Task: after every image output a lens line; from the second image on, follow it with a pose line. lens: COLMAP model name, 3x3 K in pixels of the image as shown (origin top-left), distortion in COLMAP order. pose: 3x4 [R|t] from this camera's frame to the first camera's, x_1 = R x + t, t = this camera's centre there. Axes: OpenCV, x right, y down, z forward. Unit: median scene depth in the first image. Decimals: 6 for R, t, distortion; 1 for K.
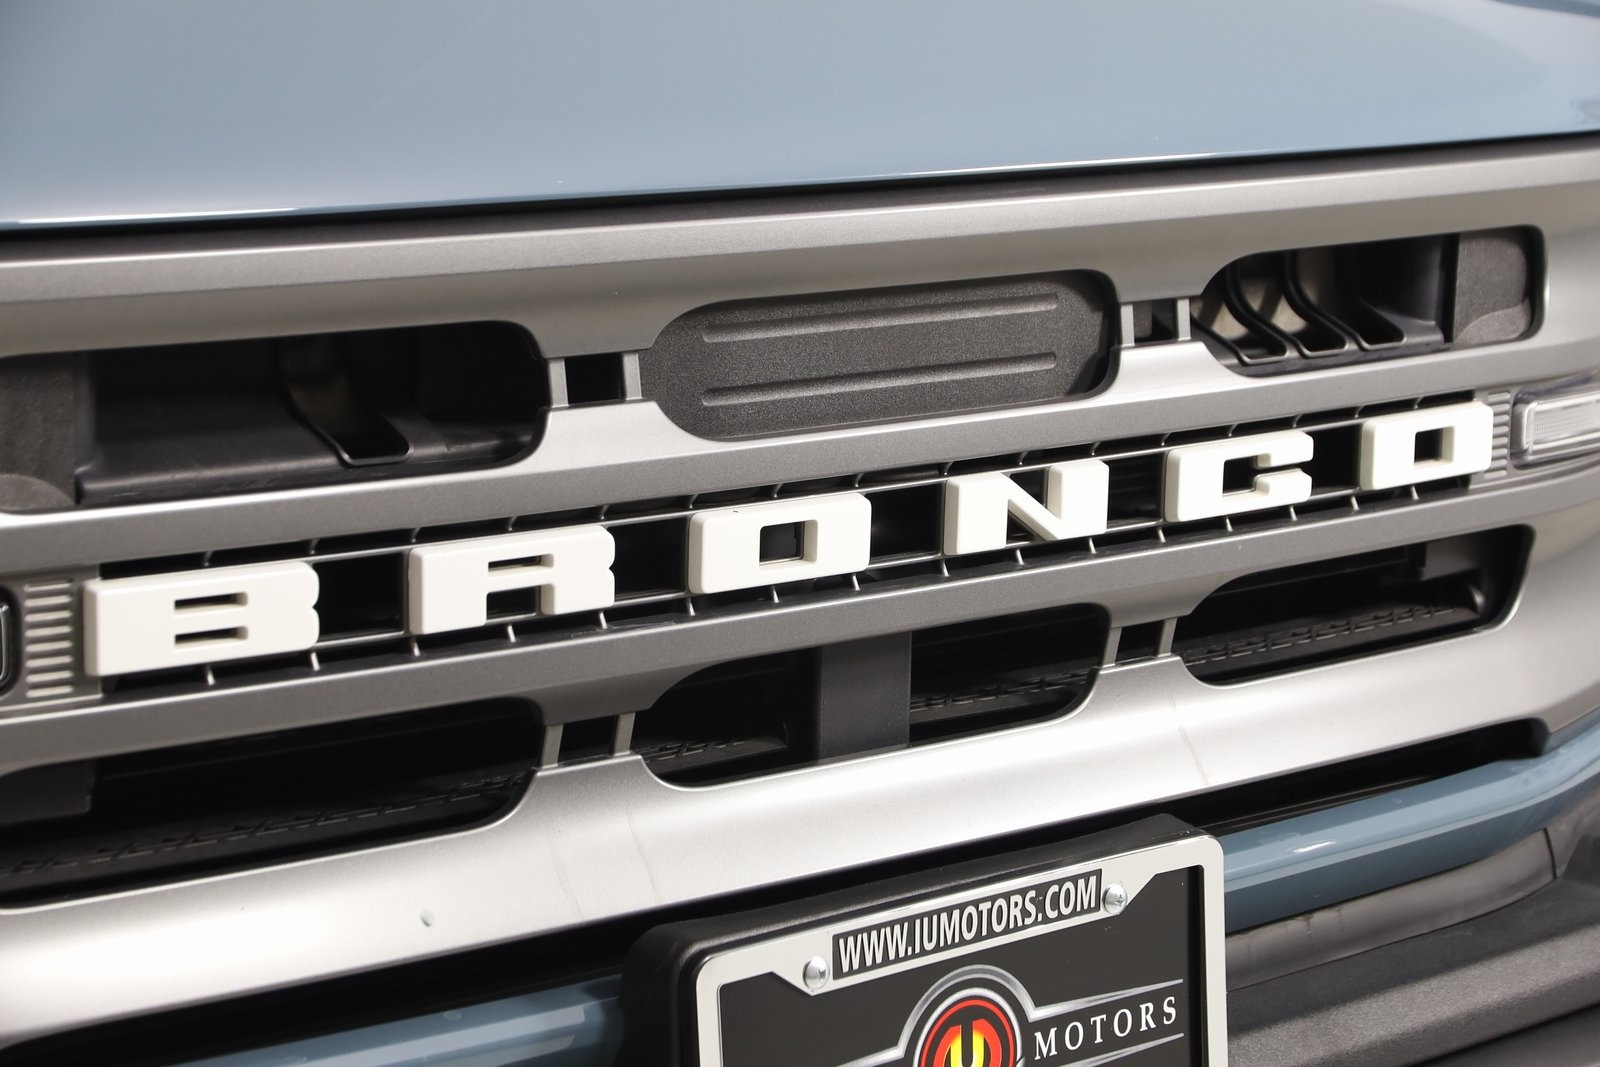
lens RADIAL K [[3753.0, 0, 797.8], [0, 3753.0, 527.8], [0, 0, 1]] dist [0.144632, 0.000000]
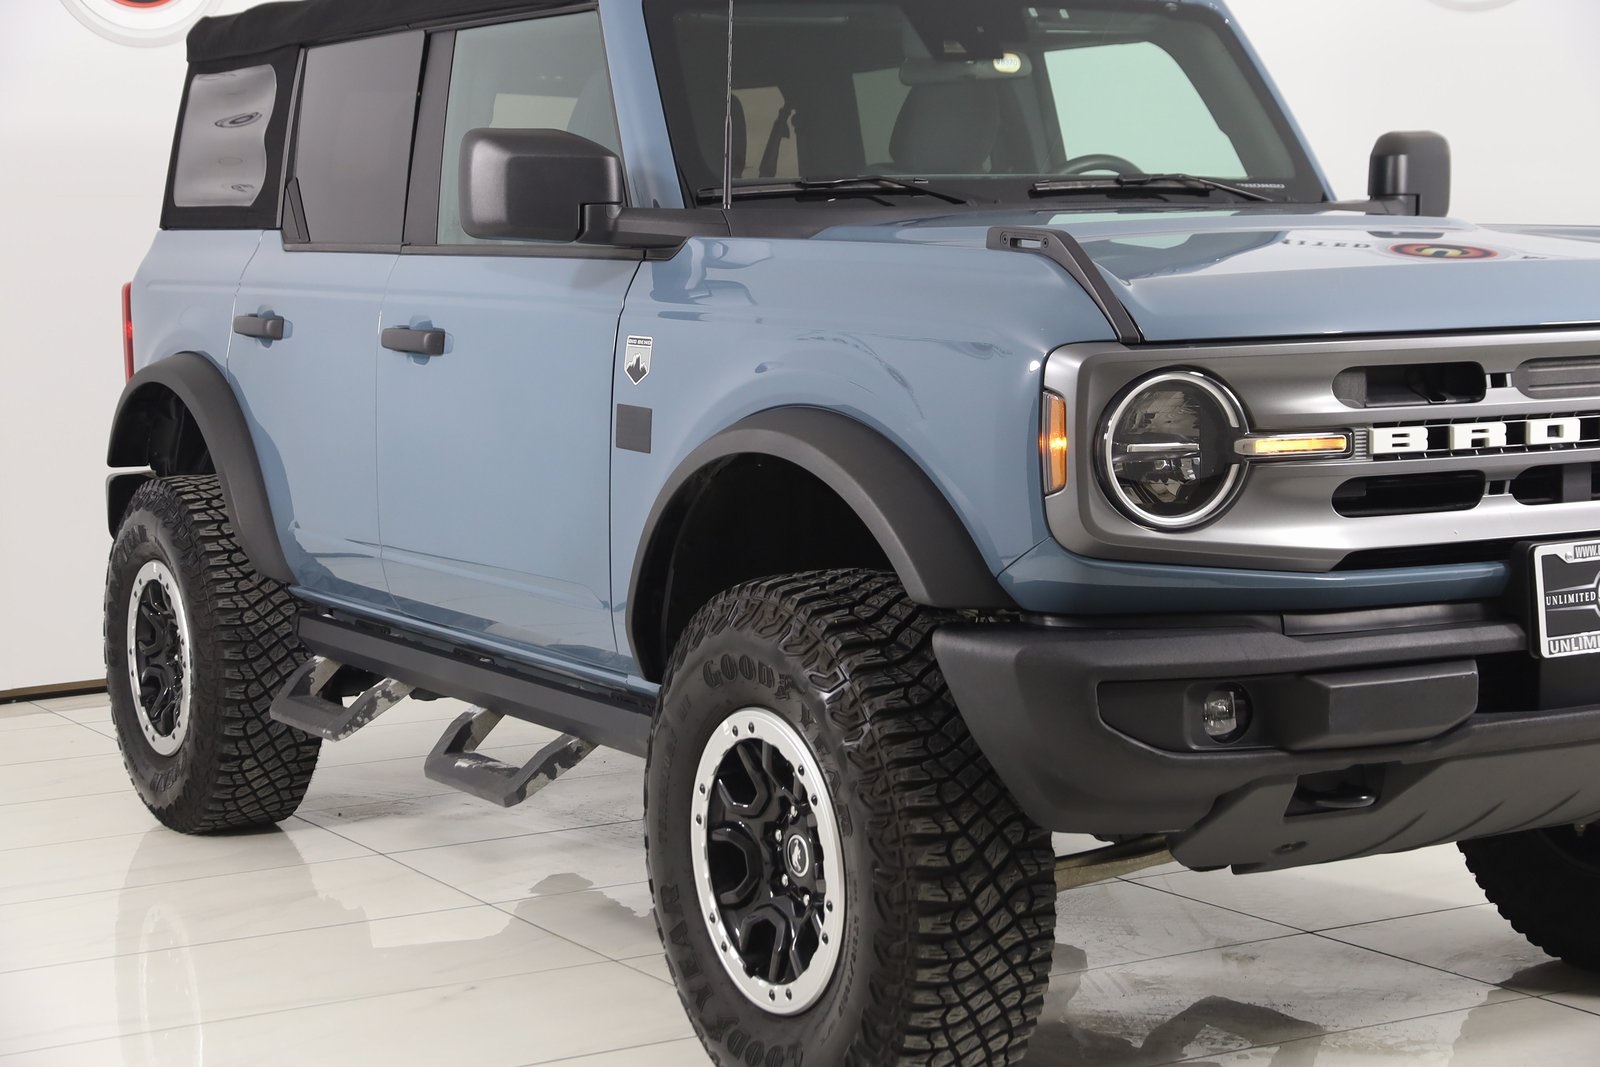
lens RADIAL K [[2945.1, 0, 791.1], [0, 2945.1, 530.9], [0, 0, 1]] dist [0.167957, 0.000000]
pose [[0.984707, -0.024595, -0.172476, -0.210798], [0.007026, 0.994786, -0.101747, 0.346602], [0.174079, 0.098979, 0.979745, -1.659856]]
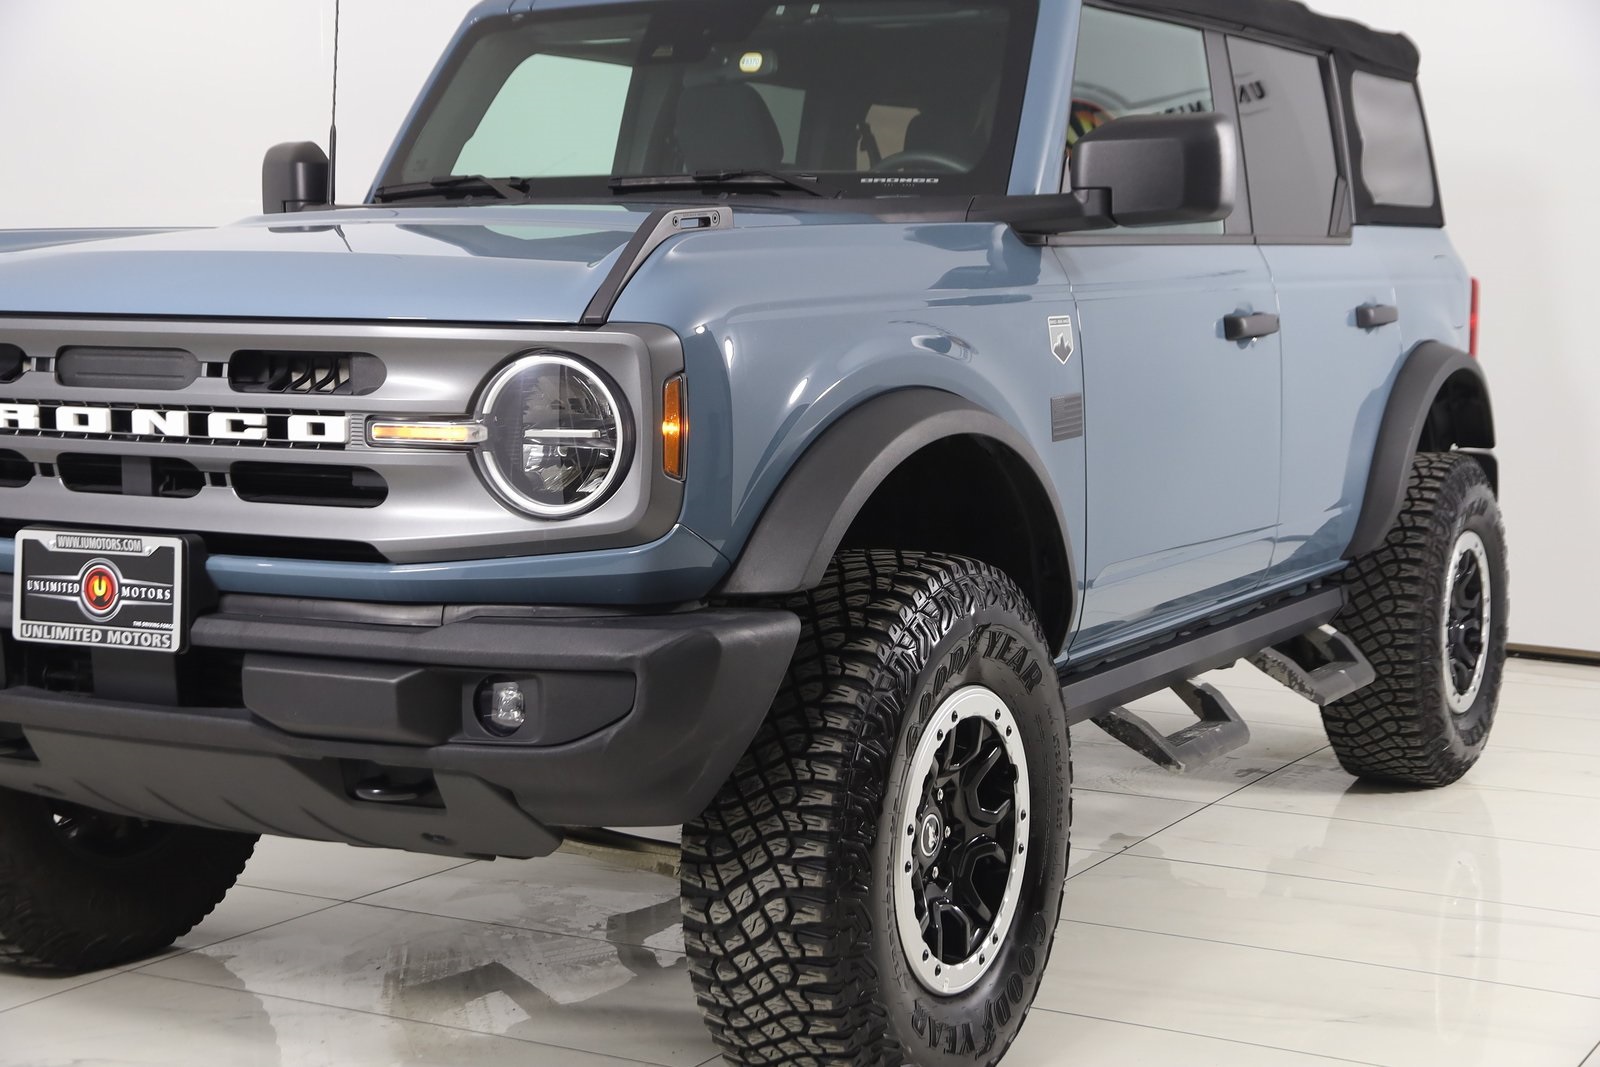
lens RADIAL K [[2373.2, 0, 796.4], [0, 2373.2, 534.3], [0, 0, 1]] dist [0.125707, 0.000000]
pose [[0.363571, 0.076308, -0.928436, 2.149033], [-0.175473, 0.984409, 0.012194, -0.032279], [0.914891, 0.158482, 0.371293, 0.777227]]
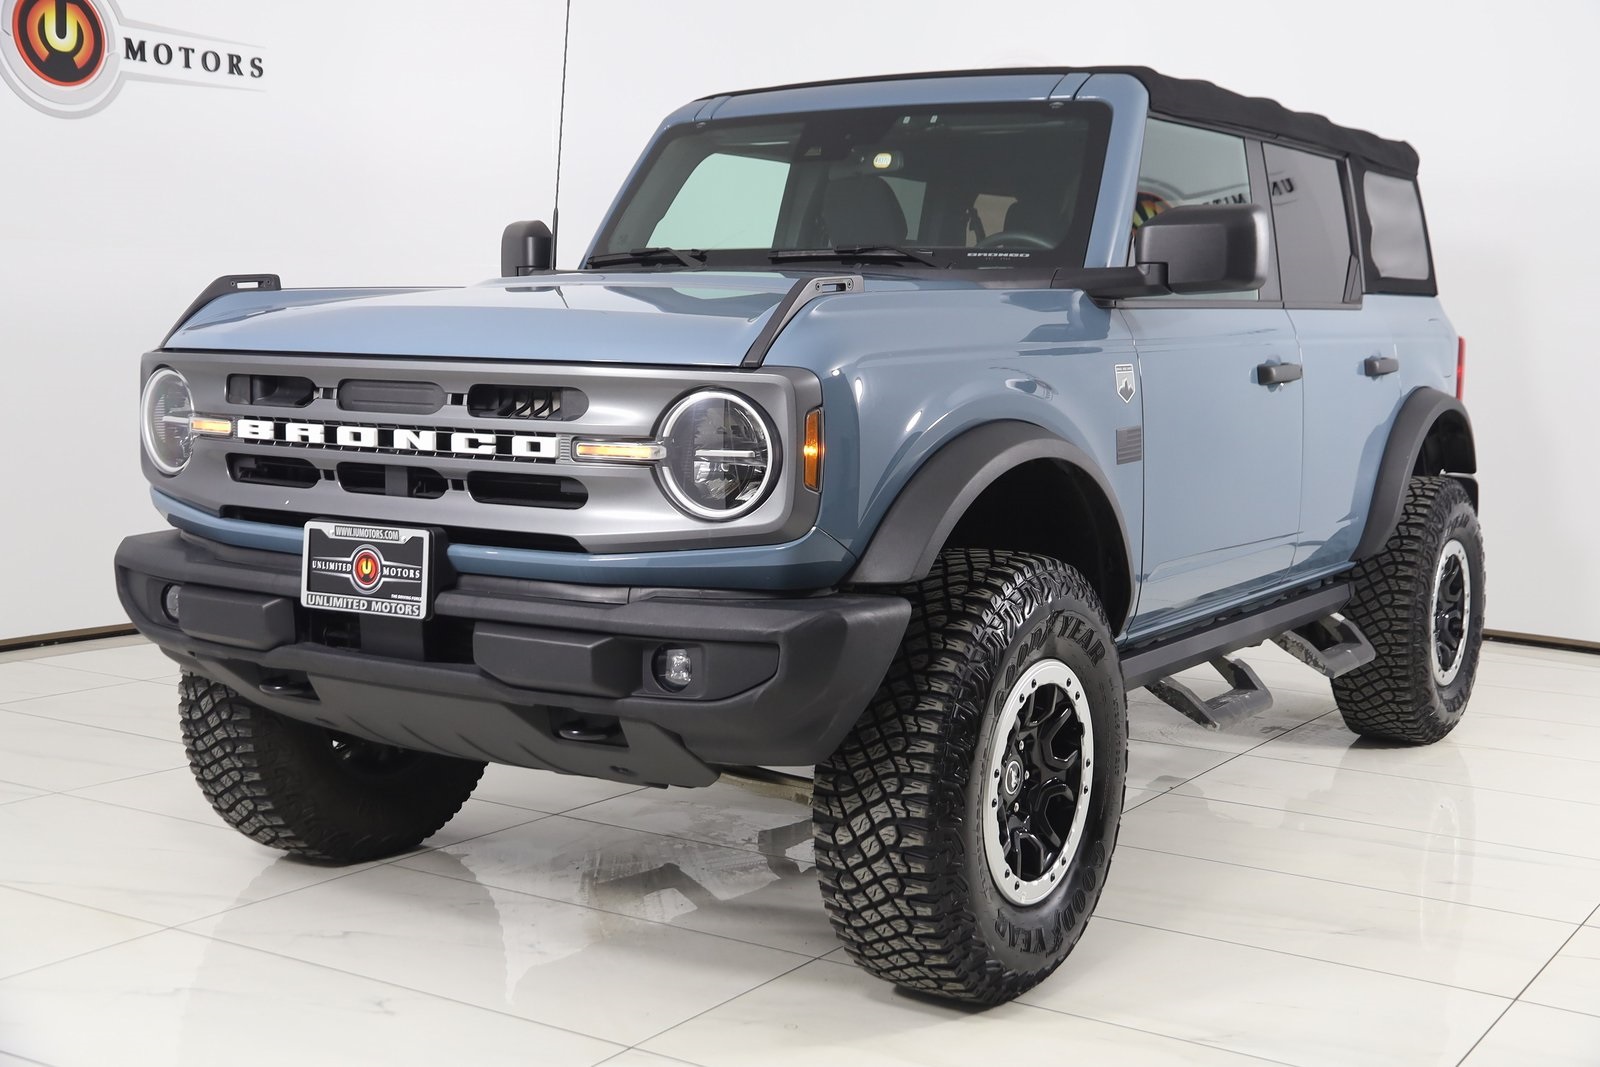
lens RADIAL K [[1860.5, 0, 809.5], [0, 1860.5, 516.9], [0, 0, 1]] dist [0.065331, 0.000000]
pose [[0.308507, 0.077072, -0.948094, 2.124001], [-0.192509, 0.981146, 0.017117, -0.041196], [0.931538, 0.177236, 0.317528, 0.792748]]
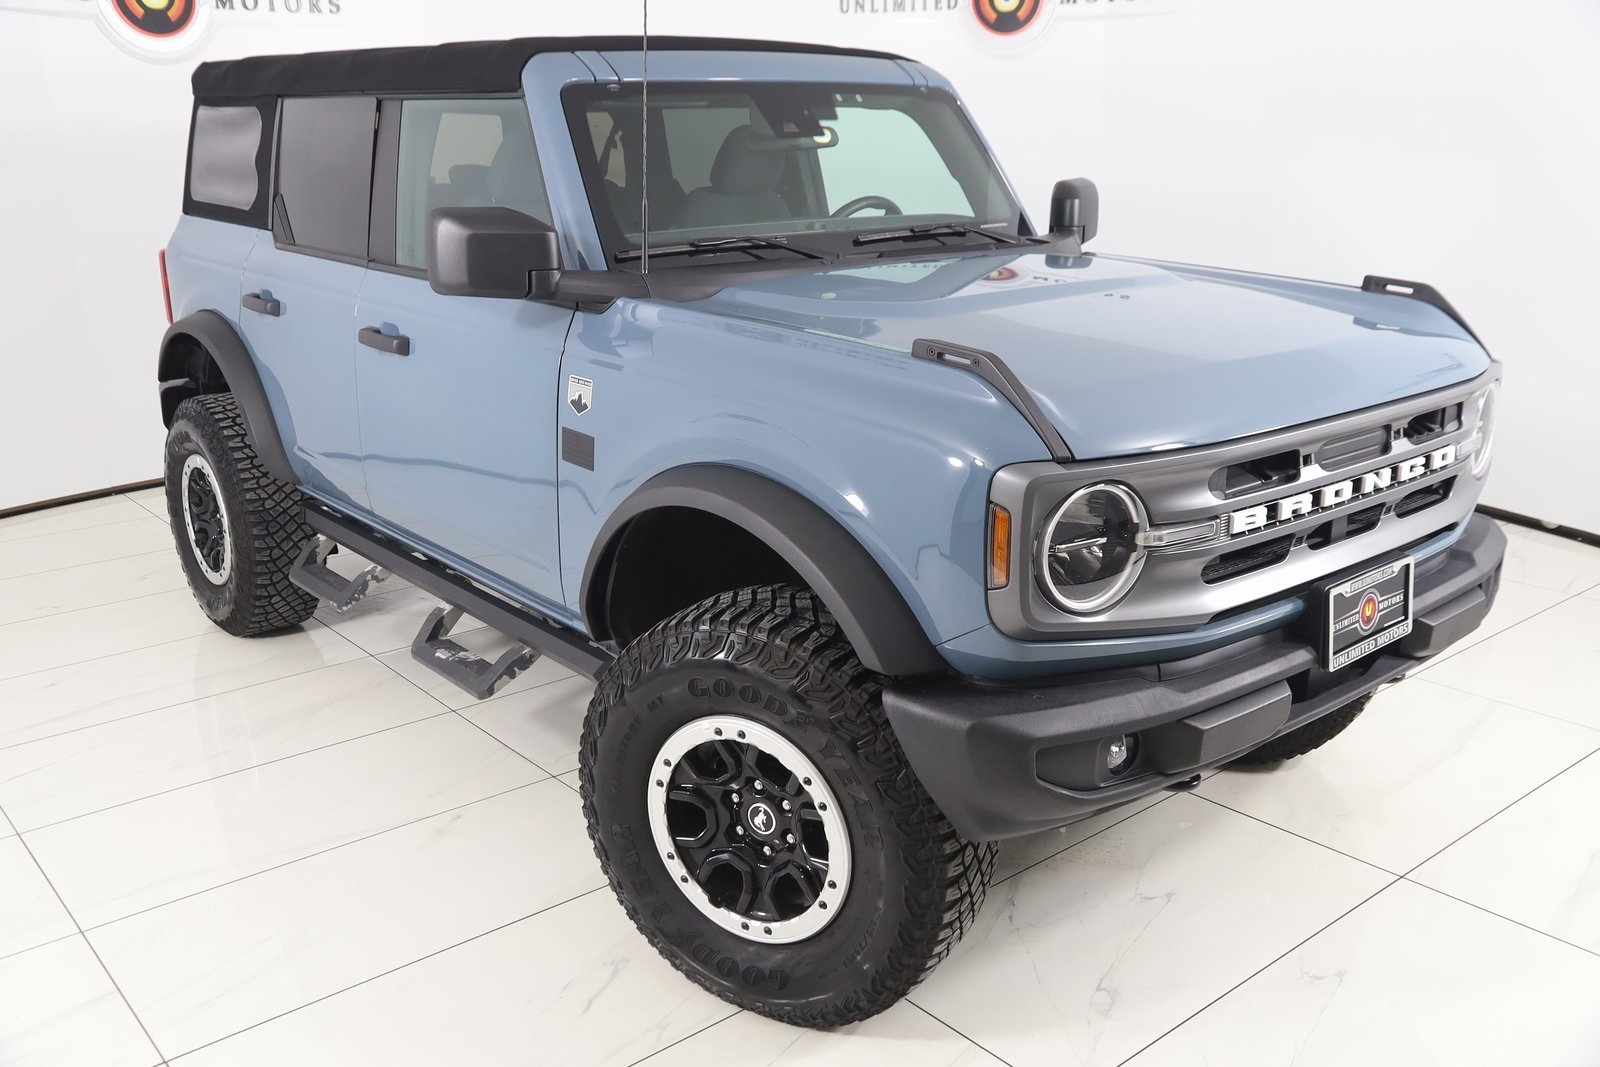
lens RADIAL K [[1411.2, 0, 793.1], [0, 1411.2, 530.5], [0, 0, 1]] dist [-0.019474, 0.065801]
pose [[0.999478, -0.032266, 0.001862, -0.612528], [0.031985, 0.995756, 0.086298, -0.109833], [-0.004639, -0.086193, 0.996268, -0.594399]]
